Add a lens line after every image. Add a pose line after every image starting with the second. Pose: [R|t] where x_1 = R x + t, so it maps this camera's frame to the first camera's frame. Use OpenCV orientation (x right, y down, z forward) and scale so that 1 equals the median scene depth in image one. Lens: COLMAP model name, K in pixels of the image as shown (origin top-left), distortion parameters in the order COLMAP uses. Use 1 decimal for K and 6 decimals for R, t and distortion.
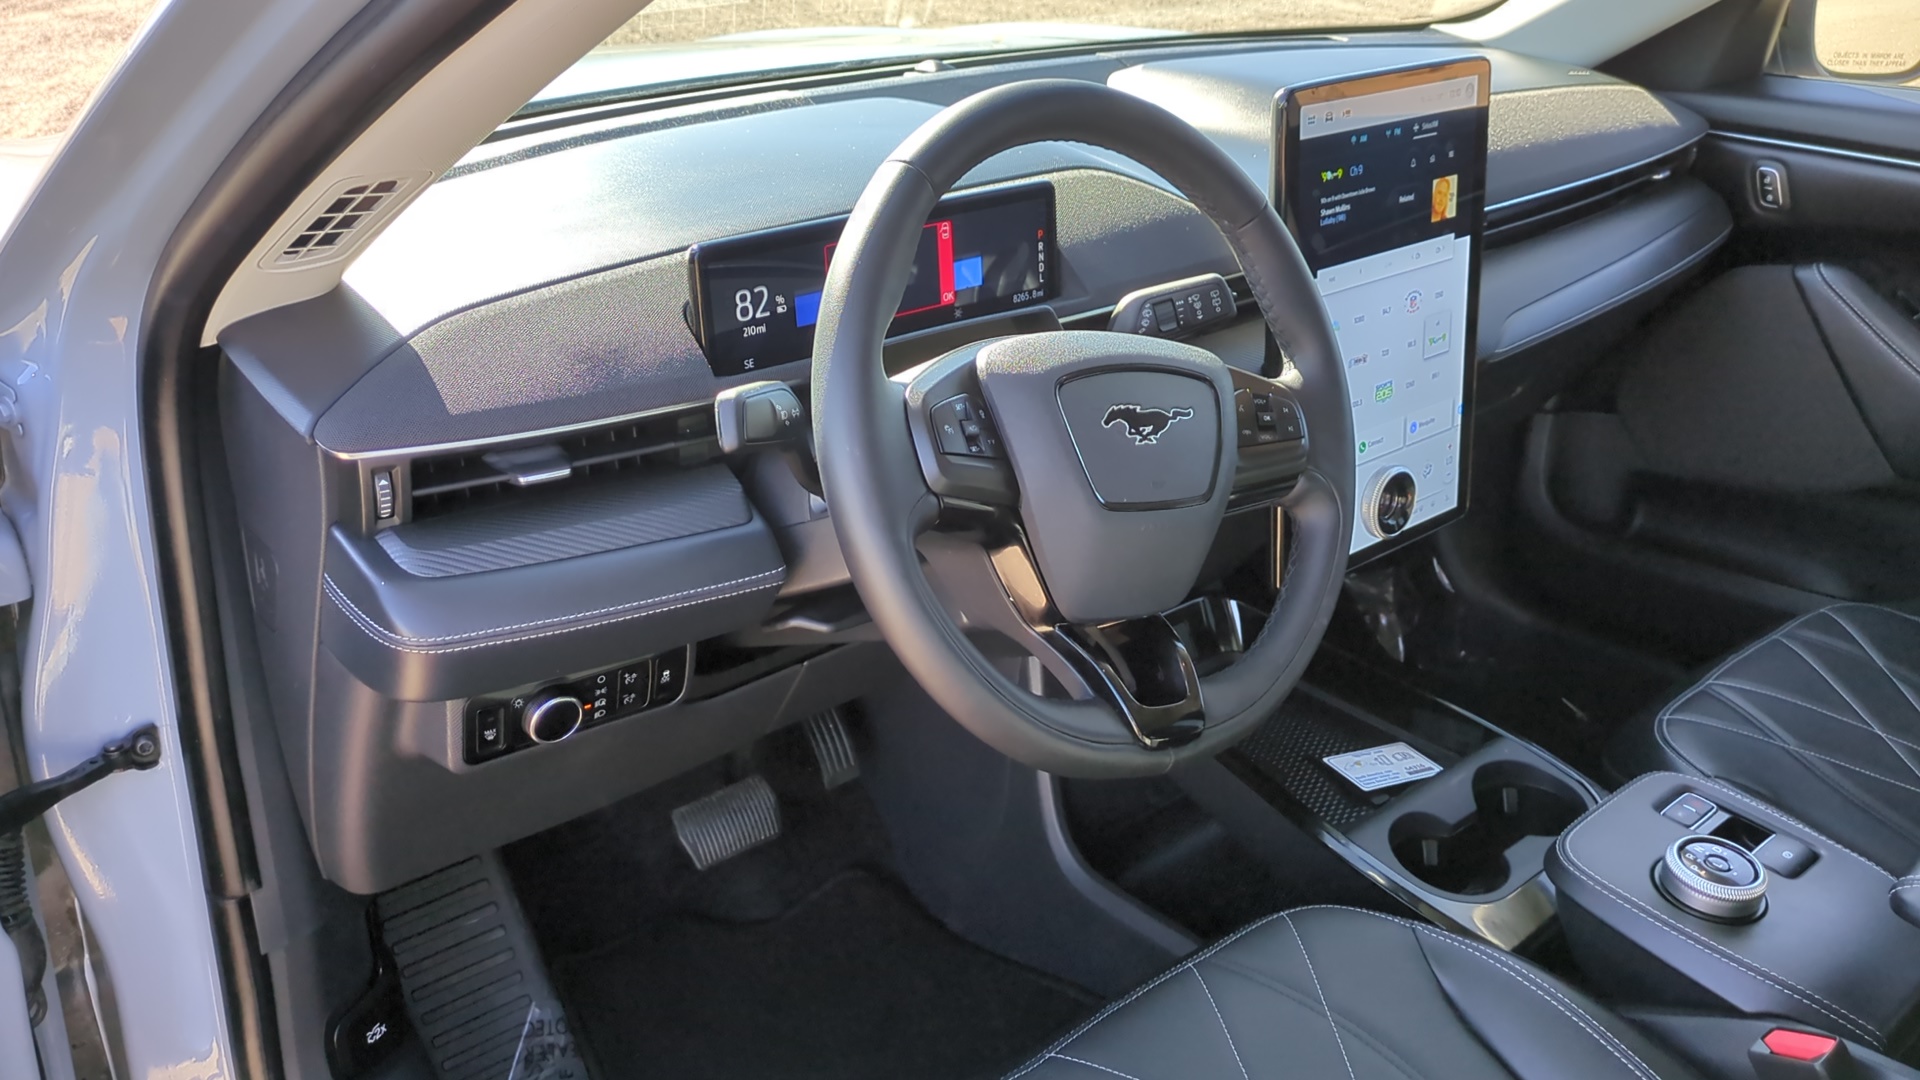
lens RADIAL K [[1684.0, 0, 960.0], [0, 1684.0, 540.0], [0, 0, 1]] dist [0.070271, -0.092858]
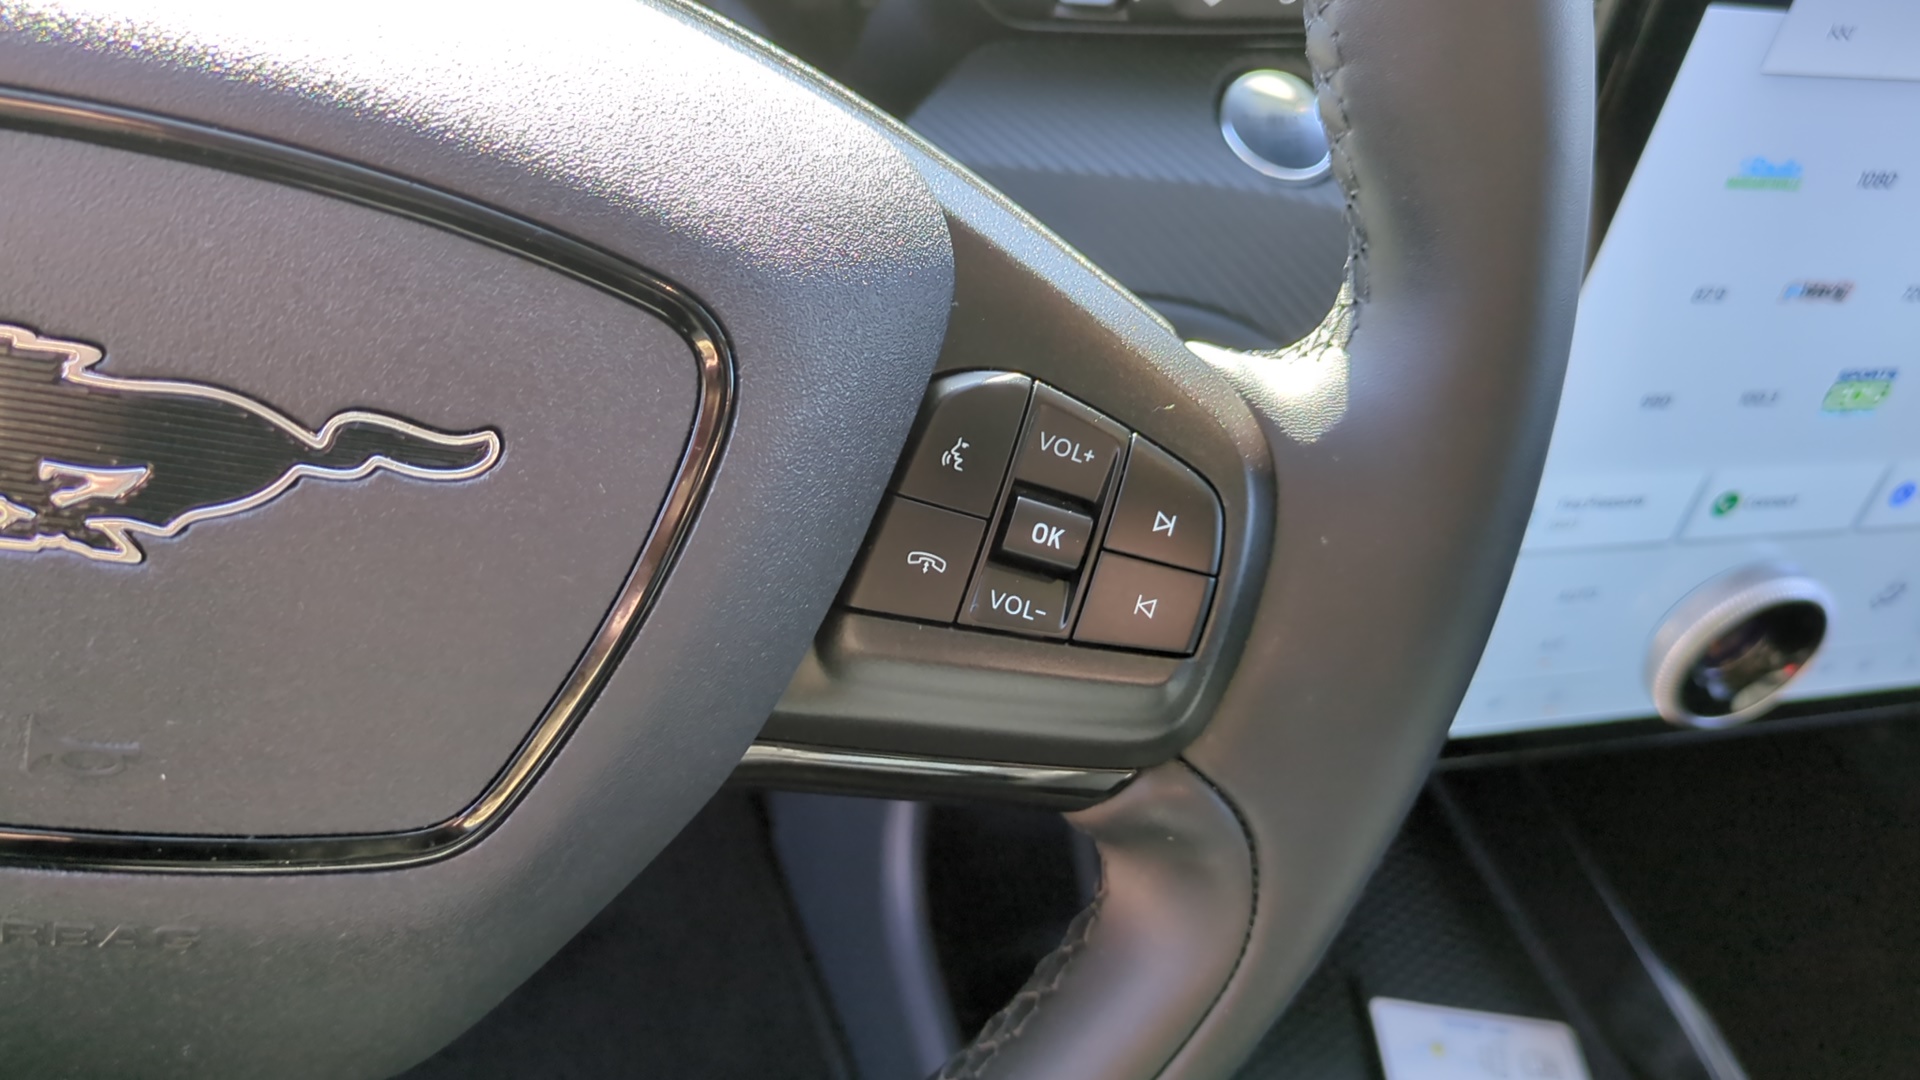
lens RADIAL K [[1648.2, 0, 960.0], [0, 1648.2, 540.0], [0, 0, 1]] dist [-0.003641, -0.006056]
pose [[0.883658, 0.417194, -0.212363, 0.181793], [-0.338313, 0.882661, 0.326273, -0.116499], [0.323564, -0.216468, 0.921112, 0.655690]]
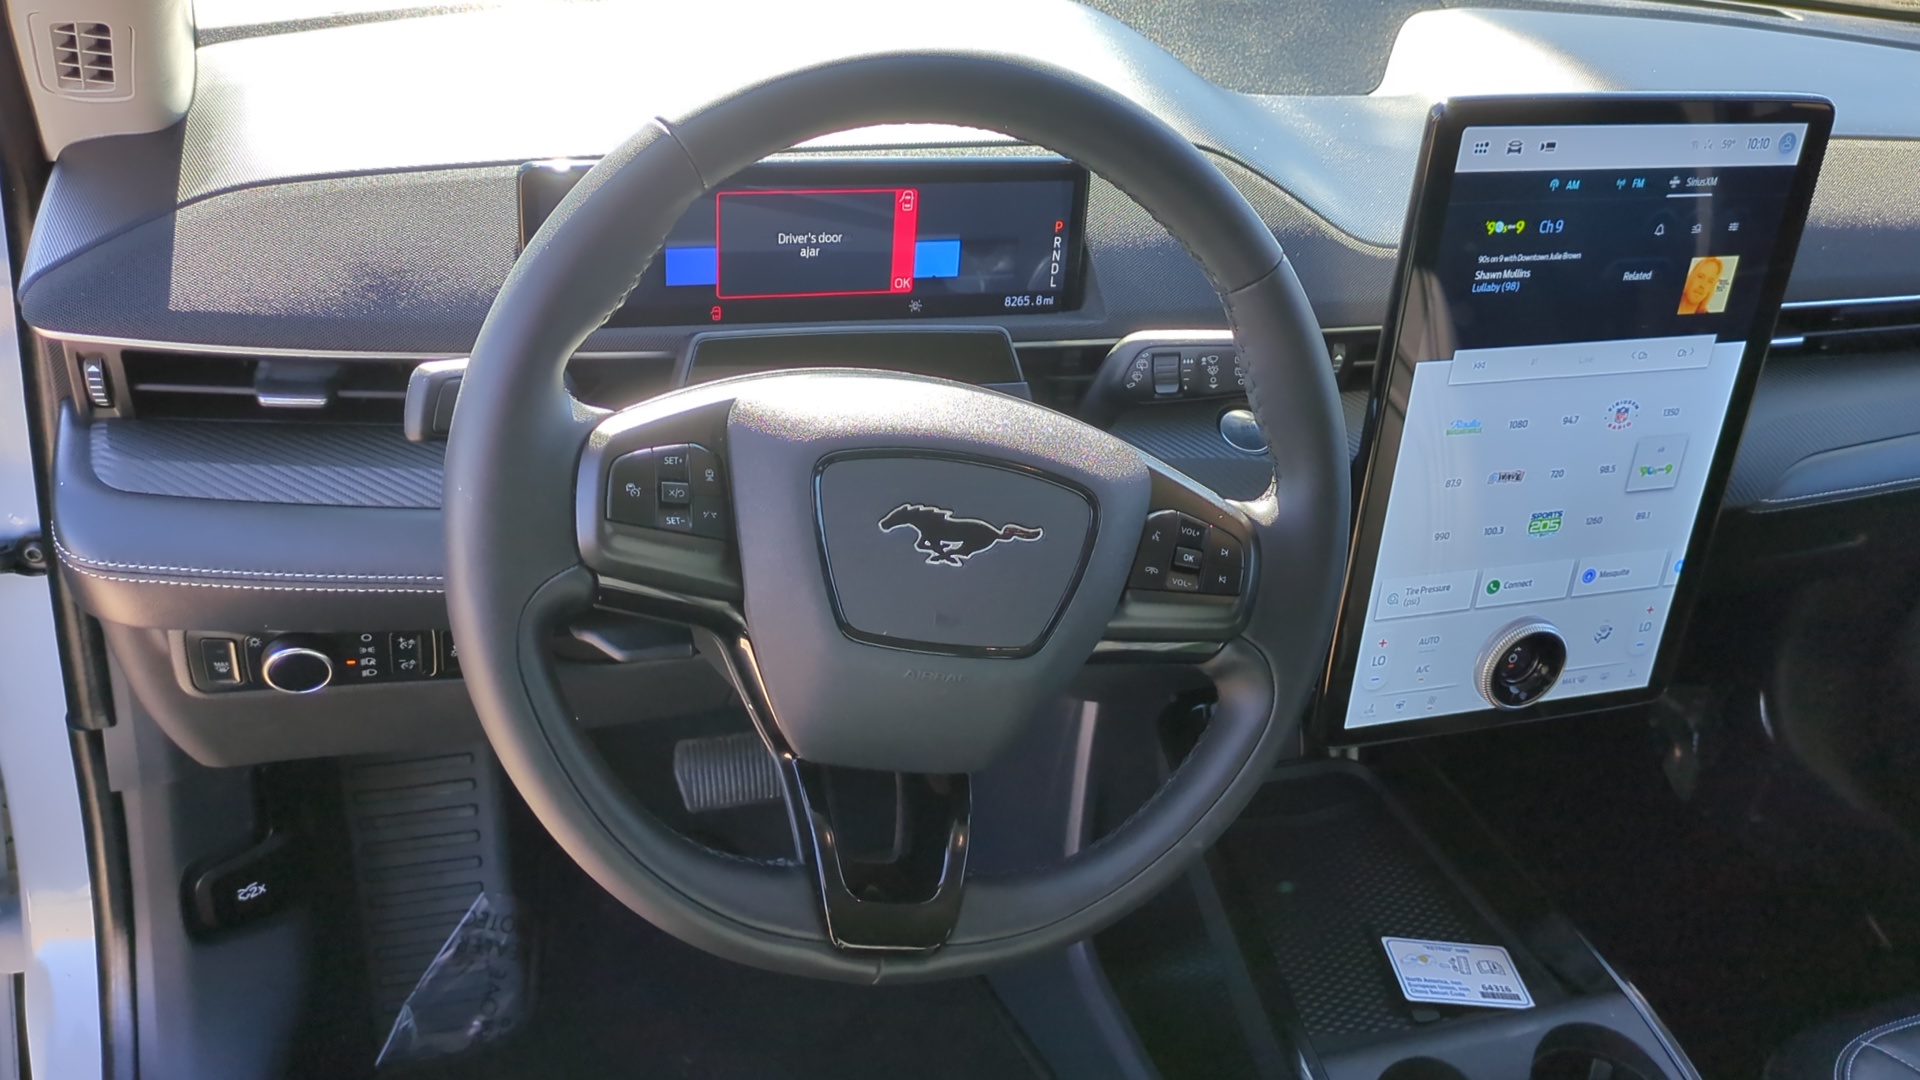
lens RADIAL K [[1684.0, 0, 960.0], [0, 1684.0, 540.0], [0, 0, 1]] dist [0.070271, -0.092858]
pose [[0.918112, 0.271732, -0.288498, 0.248205], [-0.241083, 0.960694, 0.137645, -0.129465], [0.314561, -0.056821, 0.947535, 0.232221]]
